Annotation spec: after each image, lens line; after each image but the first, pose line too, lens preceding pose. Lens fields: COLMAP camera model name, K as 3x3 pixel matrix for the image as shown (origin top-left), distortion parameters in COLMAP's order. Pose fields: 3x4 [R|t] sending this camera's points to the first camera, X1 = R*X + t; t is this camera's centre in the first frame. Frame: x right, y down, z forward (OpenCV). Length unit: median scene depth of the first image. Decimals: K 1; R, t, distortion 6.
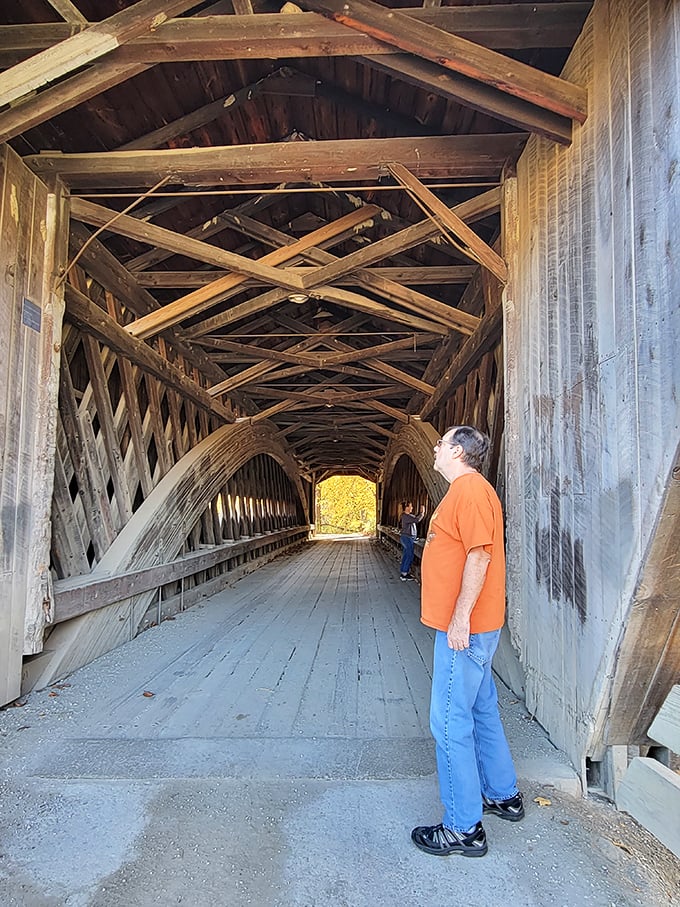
lens RADIAL K [[604.2, 0, 336.8], [0, 604.2, 451.4], [0, 0, 1]] dist [-0.005371, -0.000283]
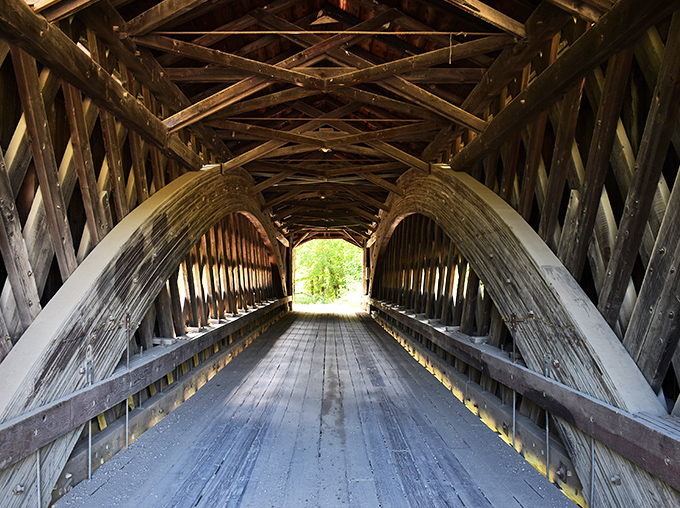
lens RADIAL K [[635.1, 0, 340.5], [0, 635.1, 255.4], [0, 0, 1]] dist [-0.096808, 0.000000]
pose [[0.998387, 0.005492, 0.056516, -0.046996], [-0.009369, 0.997604, 0.068552, 0.002459], [-0.056004, -0.068971, 0.996045, 0.244062]]
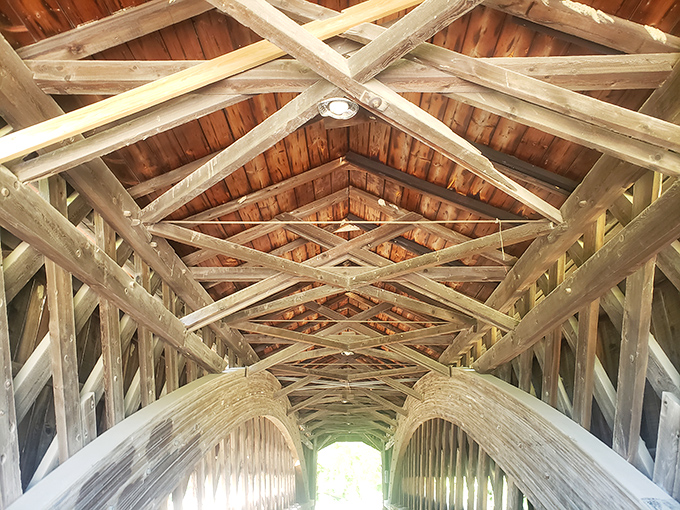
lens RADIAL K [[503.2, 0, 341.8], [0, 503.2, 248.5], [0, 0, 1]] dist [0.015587, -0.011997]
pose [[0.999631, 0.019011, 0.019409, -0.044009], [-0.012011, 0.950036, -0.311910, -0.001193], [-0.024369, 0.311562, 0.949913, 0.413914]]
